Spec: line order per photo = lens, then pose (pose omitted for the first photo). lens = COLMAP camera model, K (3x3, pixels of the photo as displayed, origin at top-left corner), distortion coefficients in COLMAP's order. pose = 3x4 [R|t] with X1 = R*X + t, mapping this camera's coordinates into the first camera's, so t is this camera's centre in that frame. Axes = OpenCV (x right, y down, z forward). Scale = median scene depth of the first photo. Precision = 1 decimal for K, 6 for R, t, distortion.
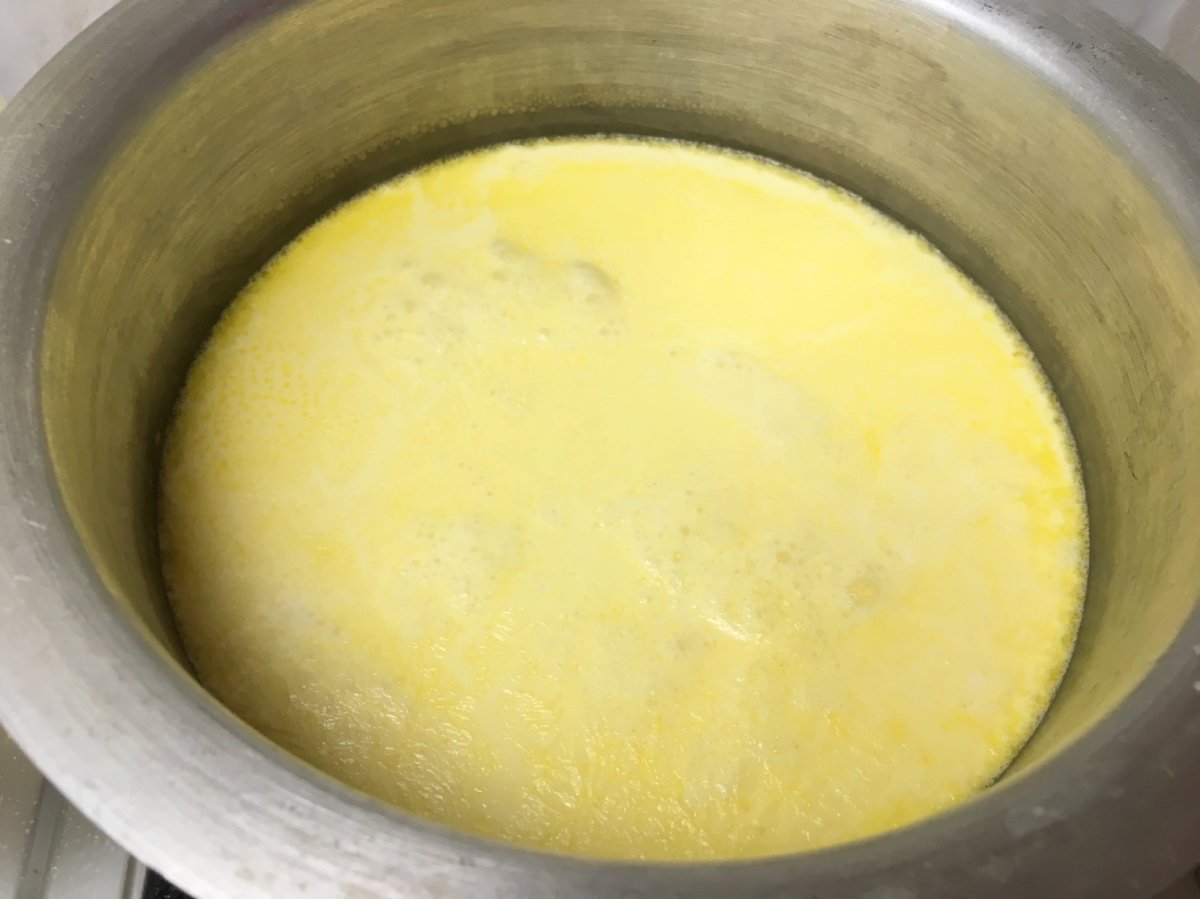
lens RADIAL K [[1078.4, 0, 600.0], [0, 1078.4, 449.5], [0, 0, 1]] dist [-0.010410, -0.014476]
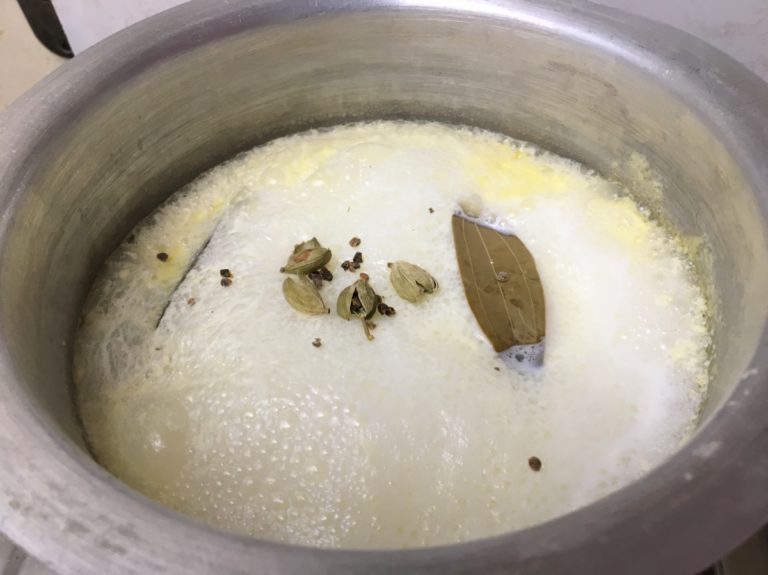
lens RADIAL K [[690.2, 0, 384.0], [0, 690.2, 287.5], [0, 0, 1]] dist [-0.010410, -0.014476]
pose [[0.981271, 0.074362, -0.177702, 0.185775], [-0.096877, 0.987842, -0.121582, 0.074728], [0.166500, 0.136521, 0.976545, 0.025970]]
